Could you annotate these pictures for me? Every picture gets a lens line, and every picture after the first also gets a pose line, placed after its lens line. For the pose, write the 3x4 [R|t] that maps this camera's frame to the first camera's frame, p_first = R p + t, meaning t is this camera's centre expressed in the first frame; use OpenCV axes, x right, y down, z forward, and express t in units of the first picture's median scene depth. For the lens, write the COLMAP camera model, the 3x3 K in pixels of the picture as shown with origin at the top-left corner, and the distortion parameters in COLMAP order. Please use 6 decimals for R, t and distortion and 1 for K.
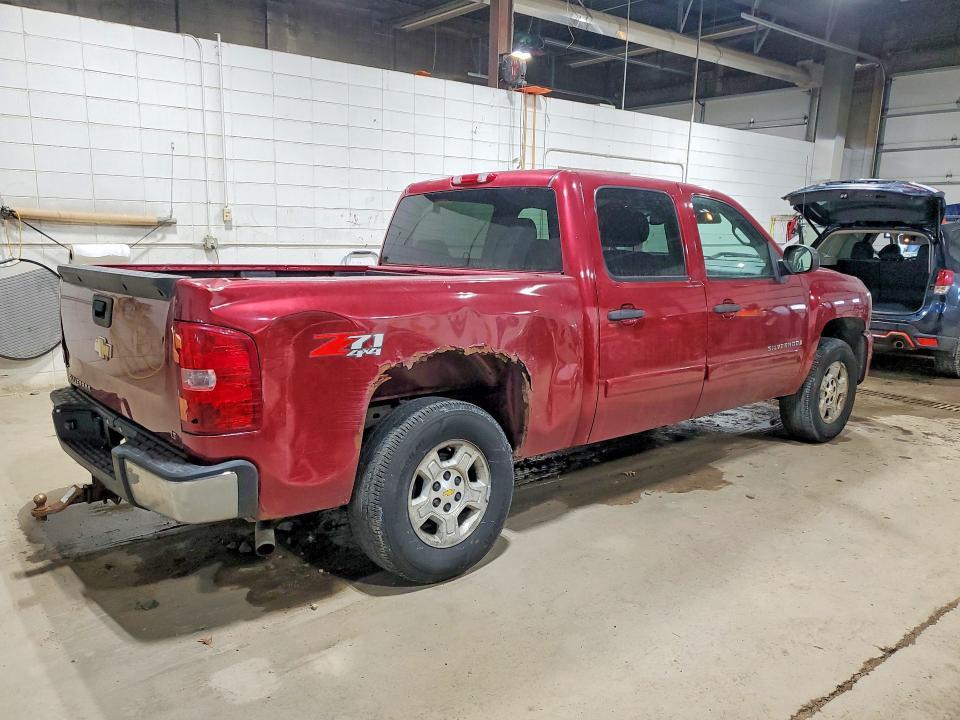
lens RADIAL K [[725.8, 0, 480.0], [0, 725.8, 360.0], [0, 0, 1]] dist [0.005214, 0.005055]
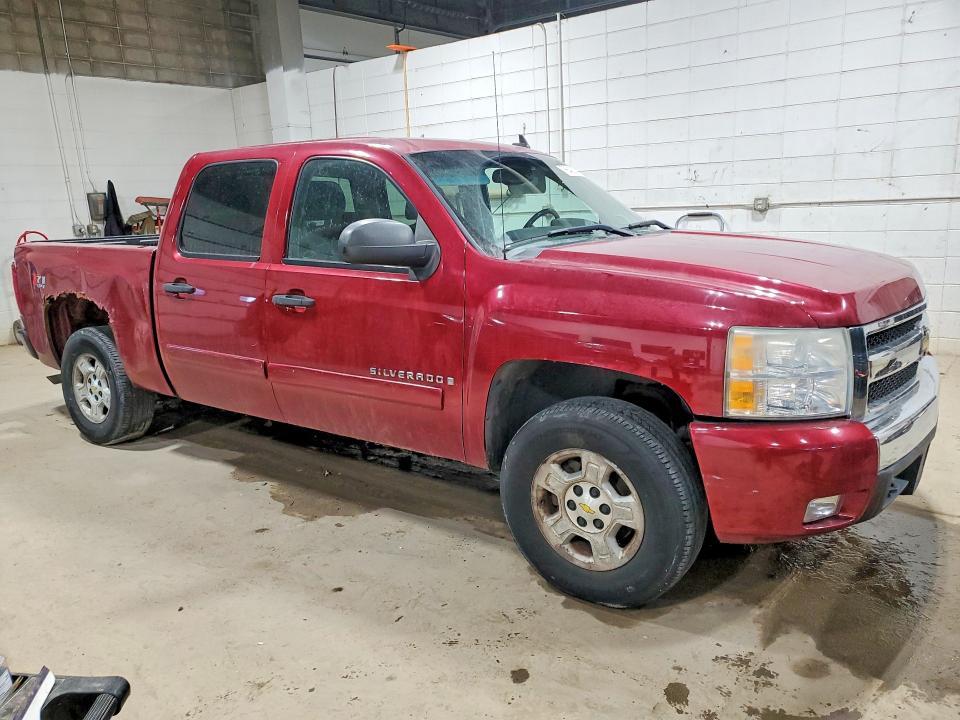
lens RADIAL K [[743.2, 0, 480.0], [0, 743.2, 360.0], [0, 0, 1]] dist [0.019822, 0.001404]
pose [[0.239939, 0.190217, -0.951970, 0.983404], [-0.120693, 0.978853, 0.165168, -0.142867], [0.963256, 0.075266, 0.257823, 0.815522]]
